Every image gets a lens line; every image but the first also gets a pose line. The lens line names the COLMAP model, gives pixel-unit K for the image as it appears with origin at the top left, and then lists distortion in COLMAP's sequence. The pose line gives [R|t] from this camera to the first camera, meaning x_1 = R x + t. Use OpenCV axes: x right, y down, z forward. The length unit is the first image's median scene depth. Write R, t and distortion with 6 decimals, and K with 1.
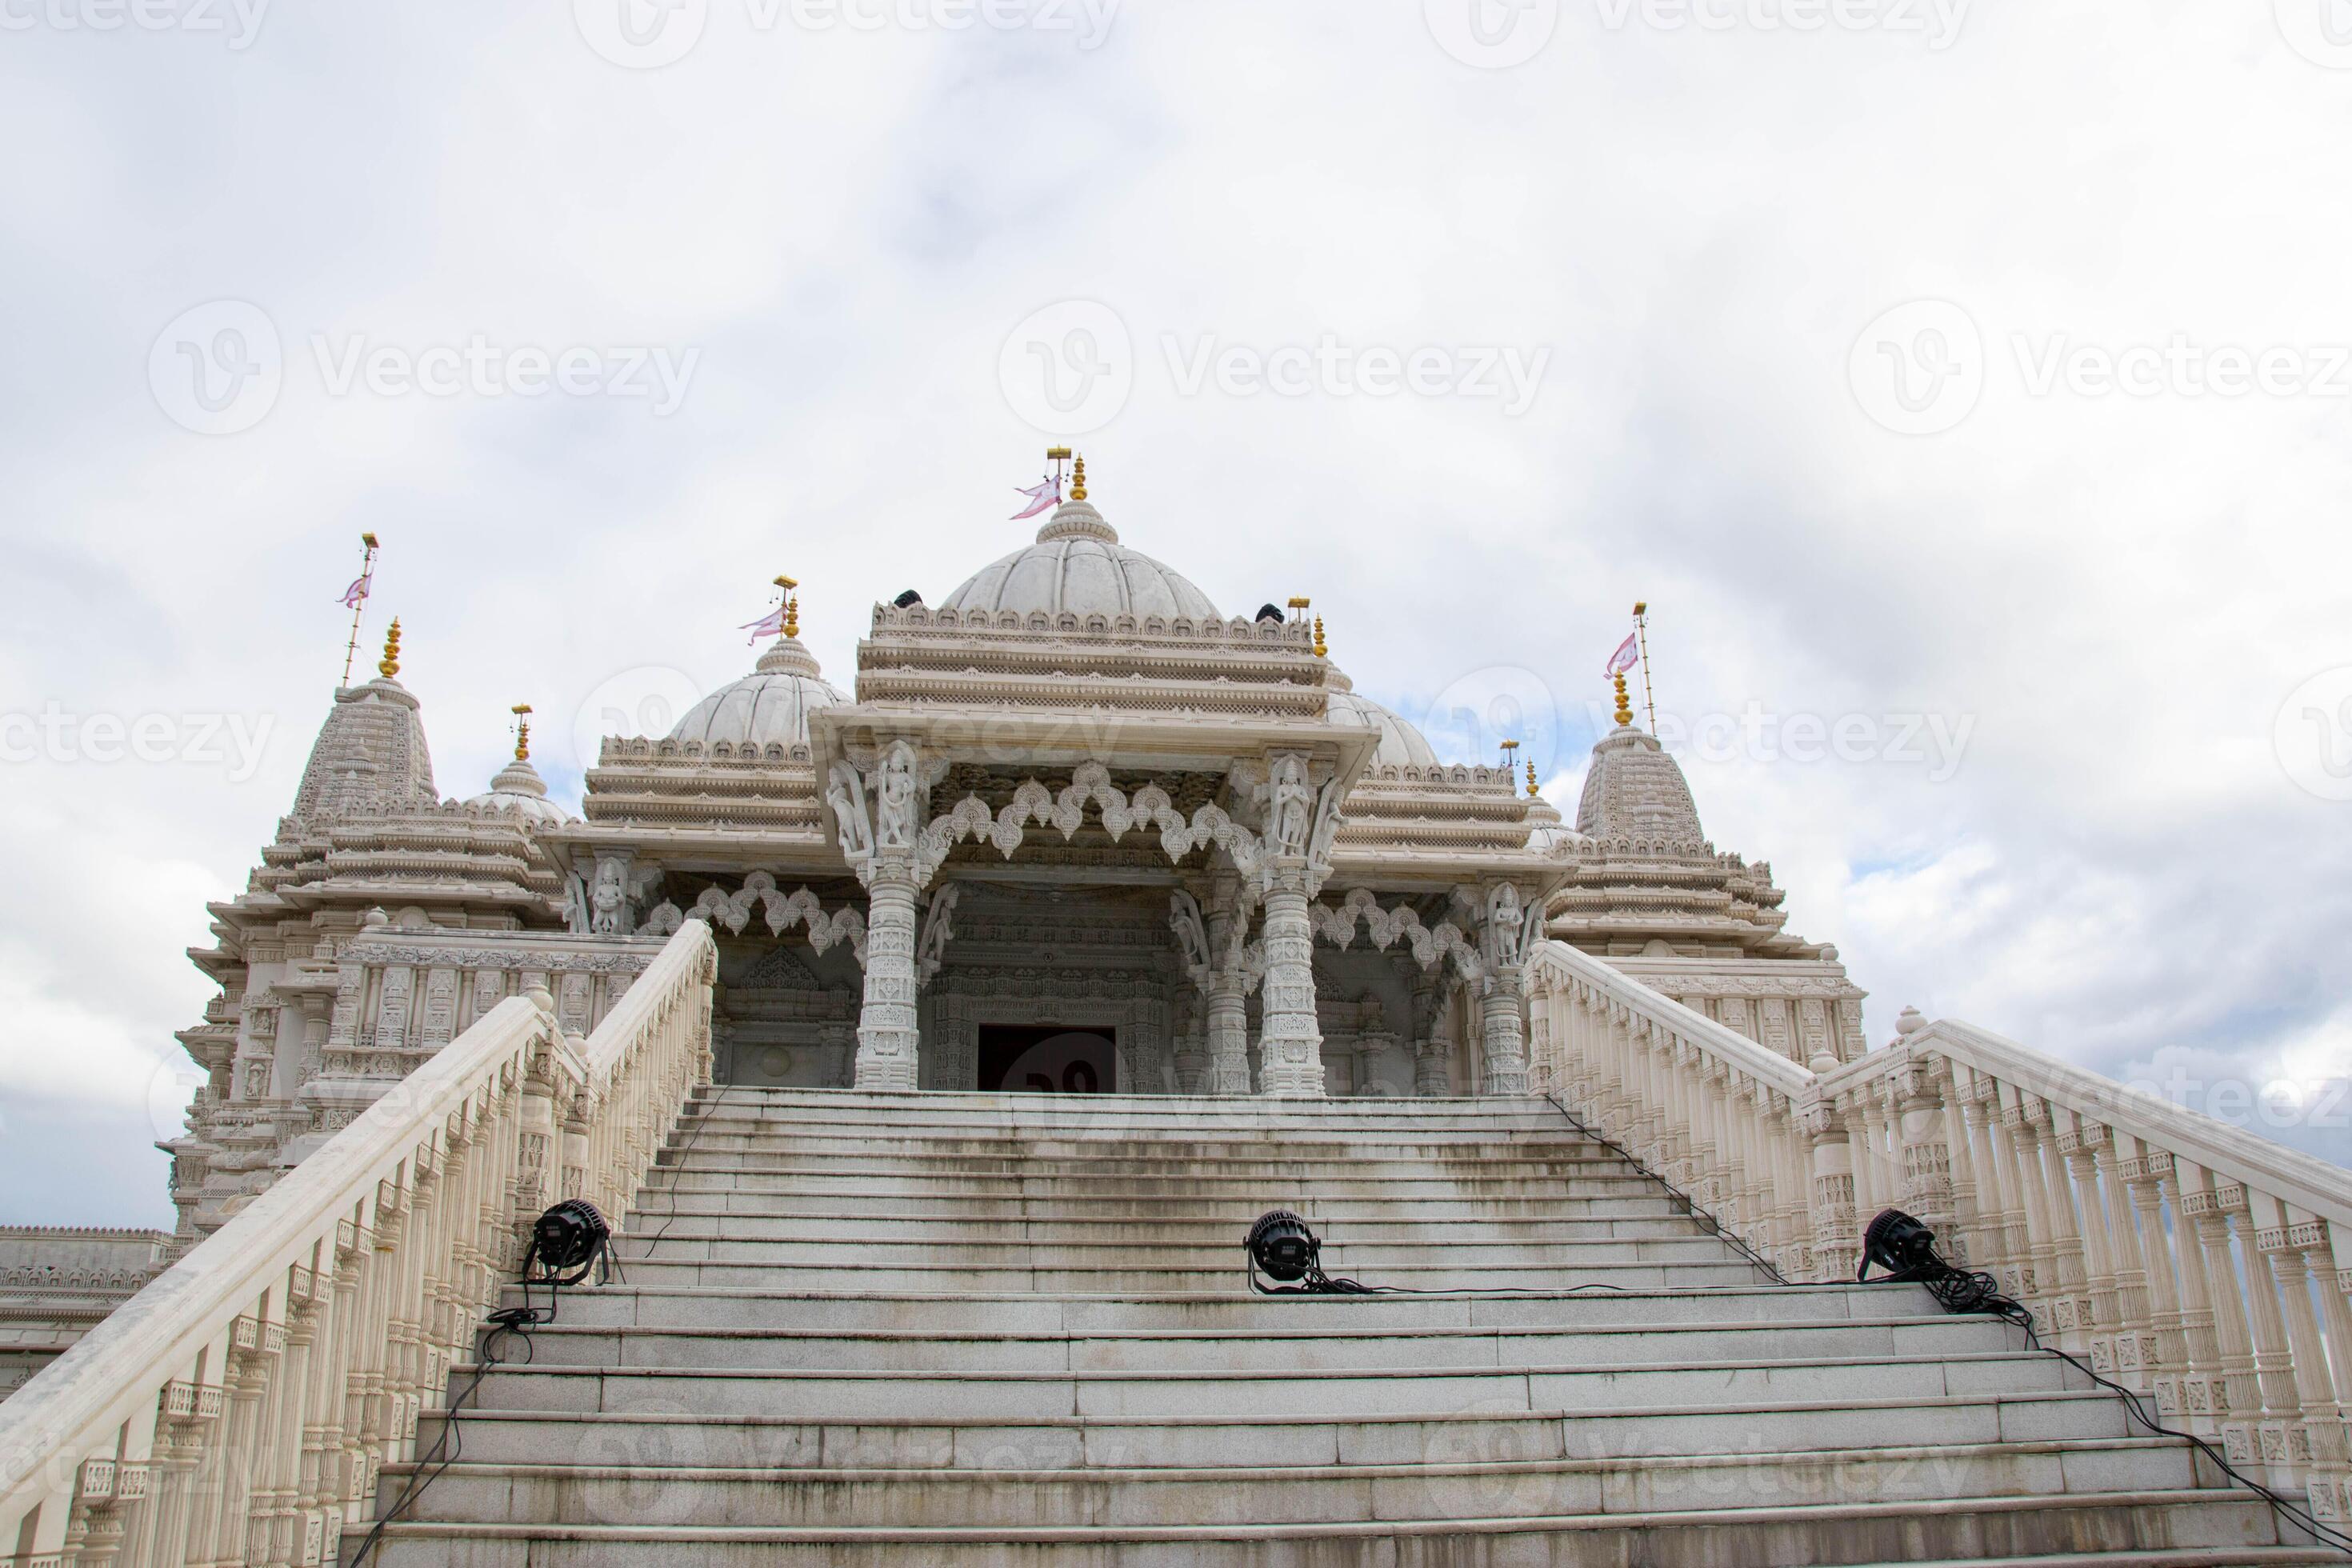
lens RADIAL K [[1825.3, 0, 1141.0], [0, 1825.3, 780.1], [0, 0, 1]] dist [-0.133571, 0.008312]
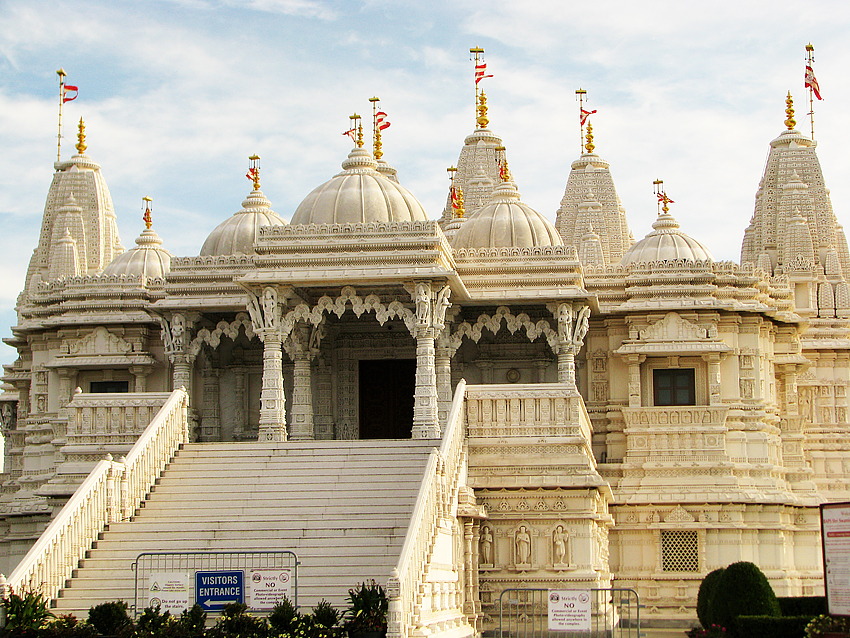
lens RADIAL K [[1654.4, 0, 449.6], [0, 1654.4, 317.8], [0, 0, 1]] dist [0.028424, 0.343365]
pose [[0.976975, -0.034590, -0.210533, 0.521130], [0.079851, 0.974334, 0.210467, -0.386262], [0.197850, -0.222433, 0.954662, -1.024011]]
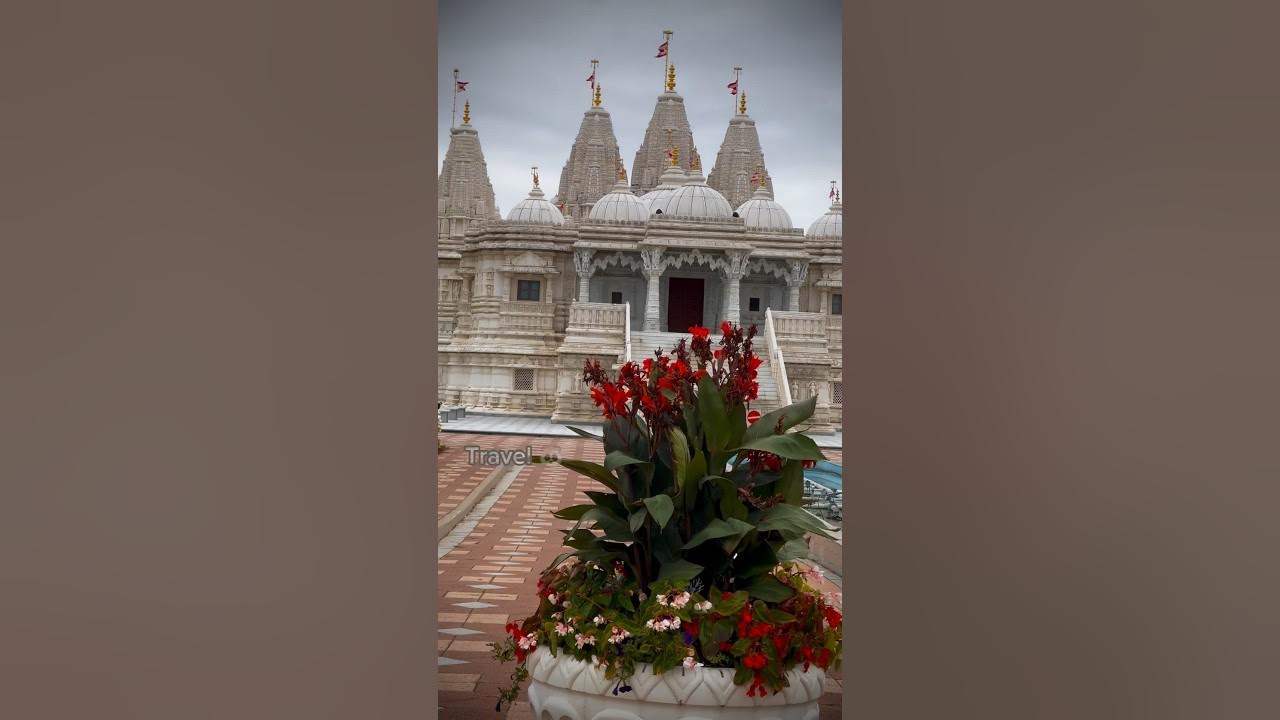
lens RADIAL K [[1581.7, 0, 640.0], [0, 1581.7, 360.0], [0, 0, 1]] dist [-0.011455, -0.000758]
pose [[0.995303, 0.050230, -0.082756, 0.164212], [-0.018210, 0.936736, 0.349563, -1.052779], [0.095079, -0.346414, 0.933251, -2.655424]]
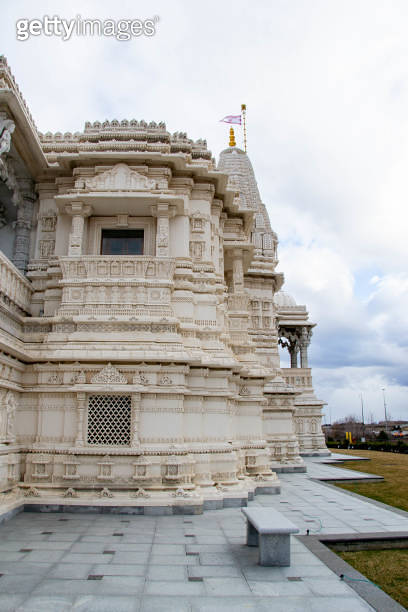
lens RADIAL K [[474.9, 0, 193.4], [0, 474.9, 307.3], [0, 0, 1]] dist [-0.133571, 0.008312]
pose [[0.998104, -0.011040, -0.060551, 0.470366], [0.018223, 0.992681, 0.119385, 0.220308], [0.058789, -0.120262, 0.991000, 0.576499]]
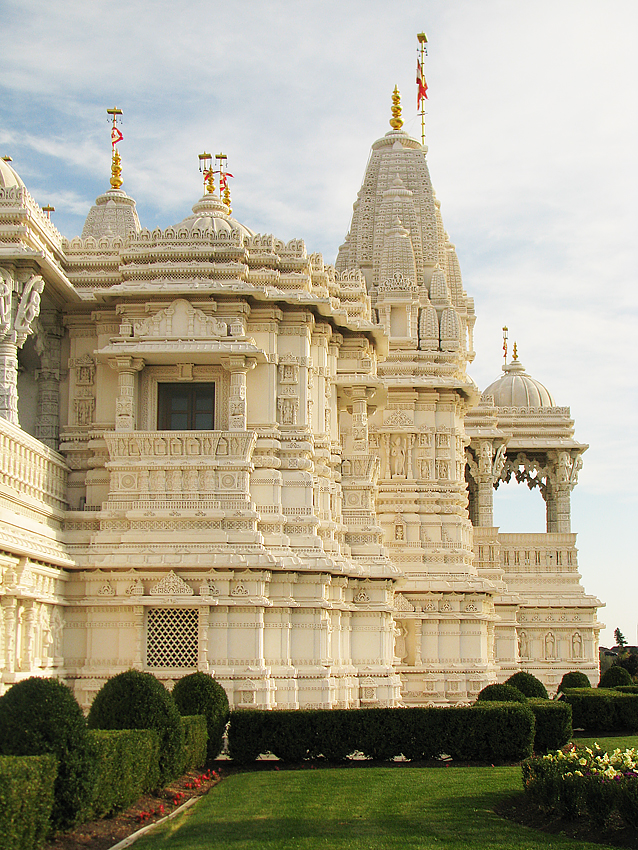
lens RADIAL K [[1319.8, 0, 316.6], [0, 1319.8, 439.1], [0, 0, 1]] dist [-0.033905, -0.003751]
pose [[0.990030, -0.015271, -0.140023, 0.648035], [0.044349, 0.977339, 0.206984, -0.019253], [0.133689, -0.211131, 0.968272, -0.046068]]
